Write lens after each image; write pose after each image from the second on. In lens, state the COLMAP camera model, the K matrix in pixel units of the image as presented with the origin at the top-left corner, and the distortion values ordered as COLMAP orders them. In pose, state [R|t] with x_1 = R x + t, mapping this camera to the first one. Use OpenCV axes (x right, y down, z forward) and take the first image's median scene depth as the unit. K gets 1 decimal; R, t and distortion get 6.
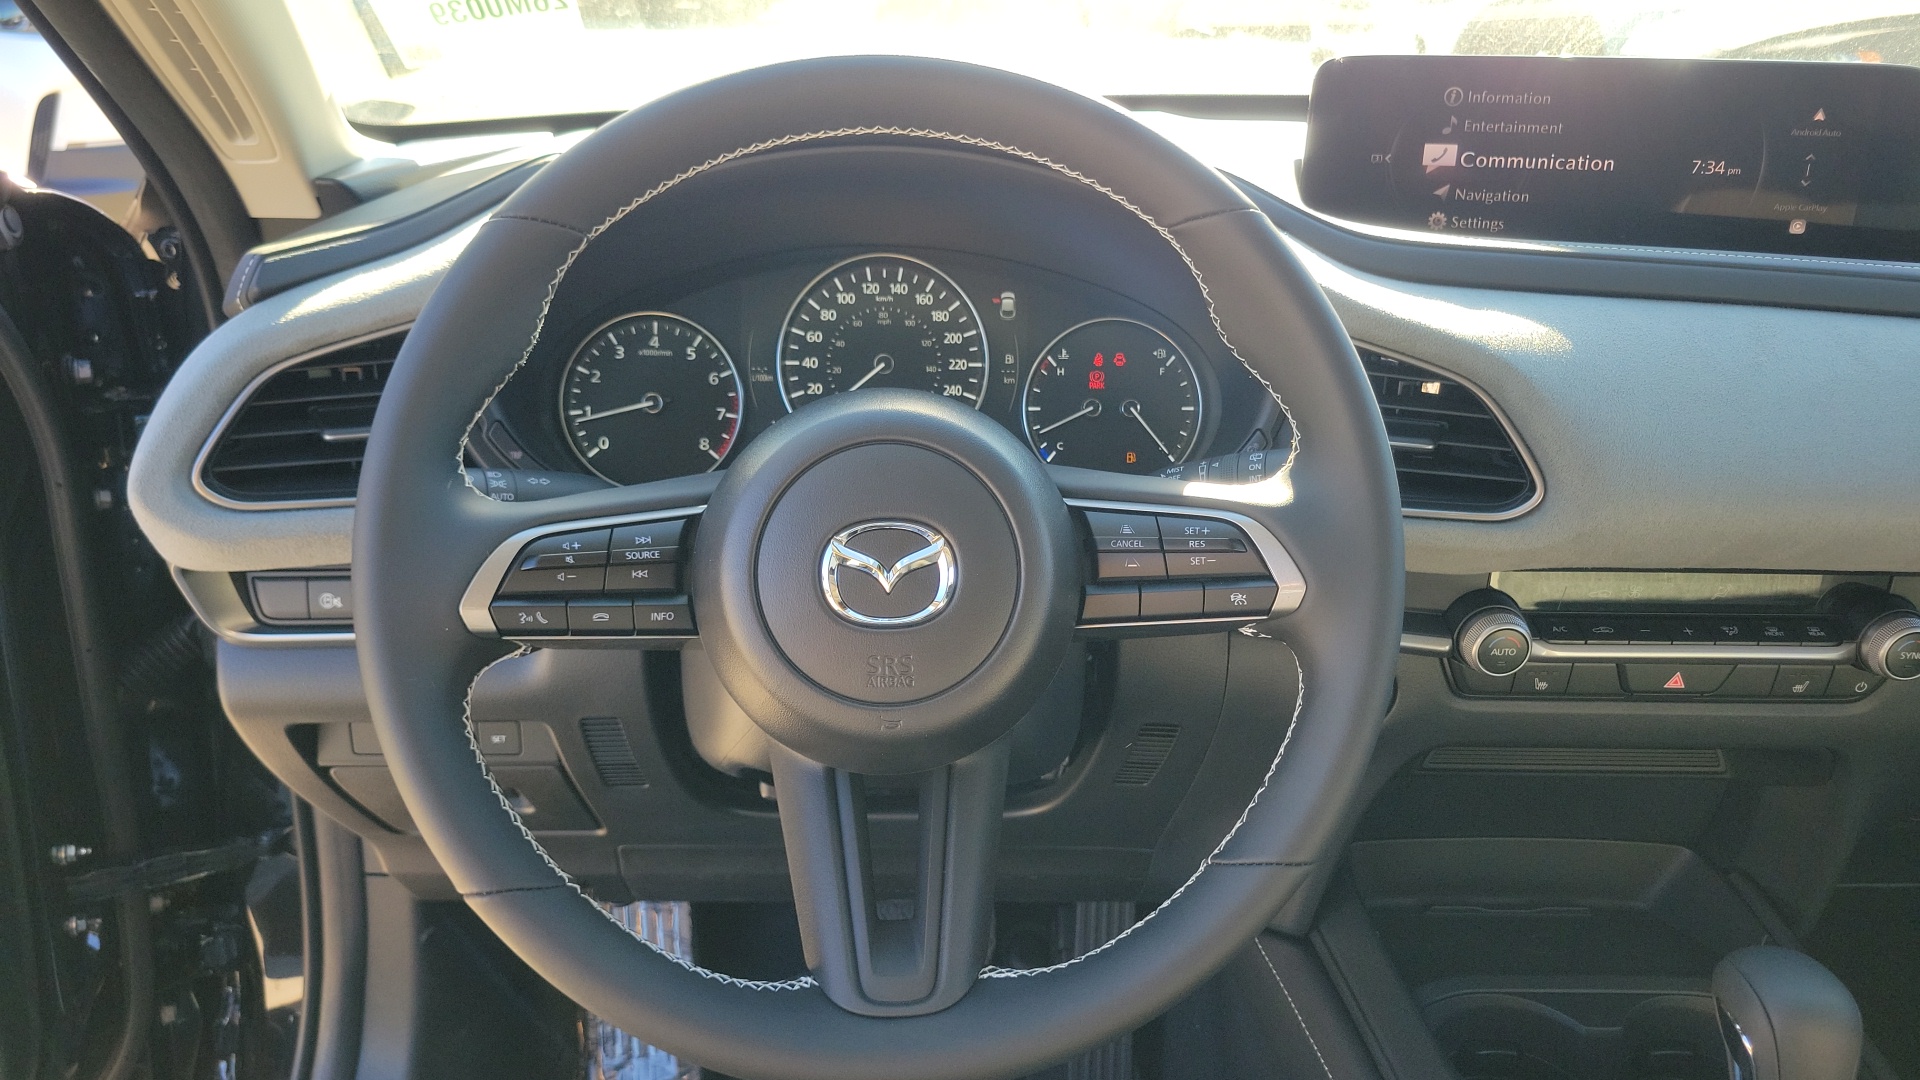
lens RADIAL K [[1485.6, 0, 960.0], [0, 1485.6, 540.0], [0, 0, 1]] dist [-0.002634, 0.008000]
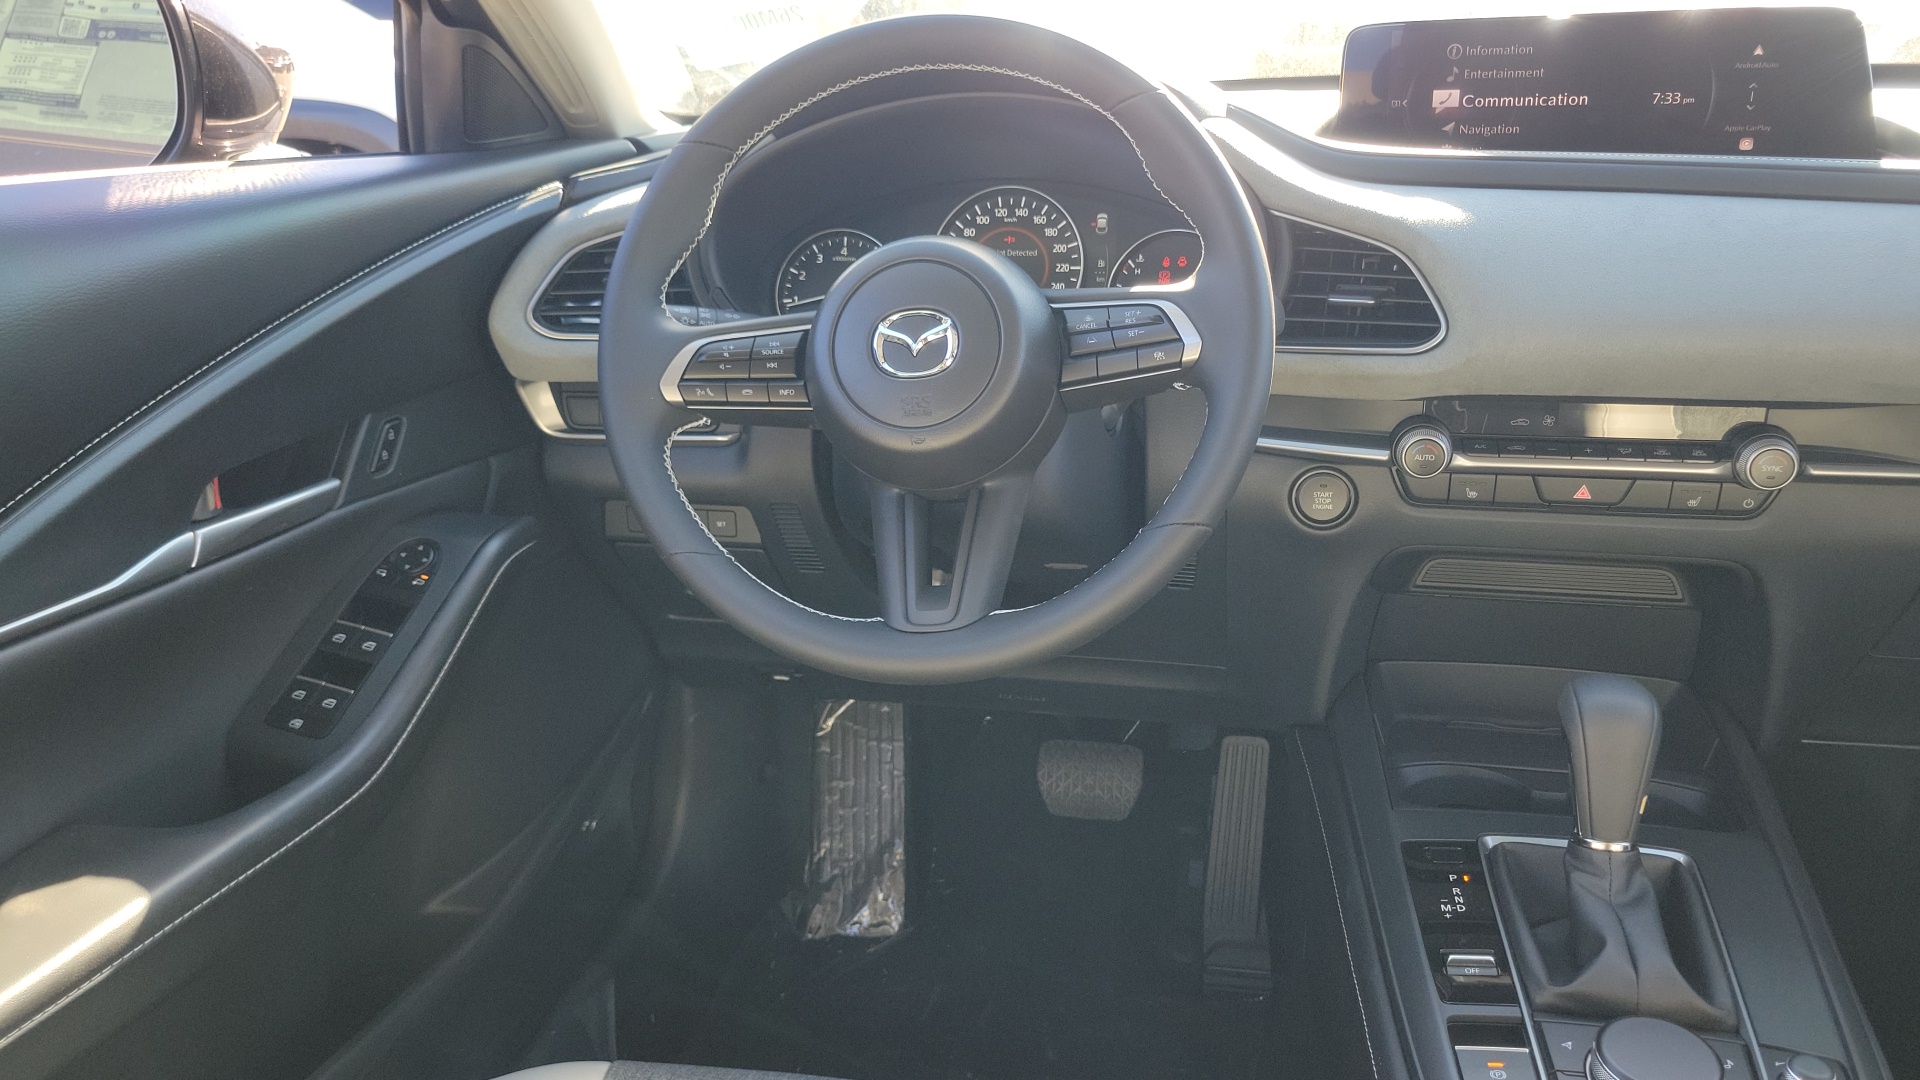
lens RADIAL K [[1445.5, 0, 960.0], [0, 1445.5, 540.0], [0, 0, 1]] dist [0.012988, -0.005217]
pose [[0.972459, 0.034142, -0.230560, 0.220763], [-0.040732, 0.998885, -0.023882, 0.164242], [0.229487, 0.032616, 0.972765, -0.285649]]
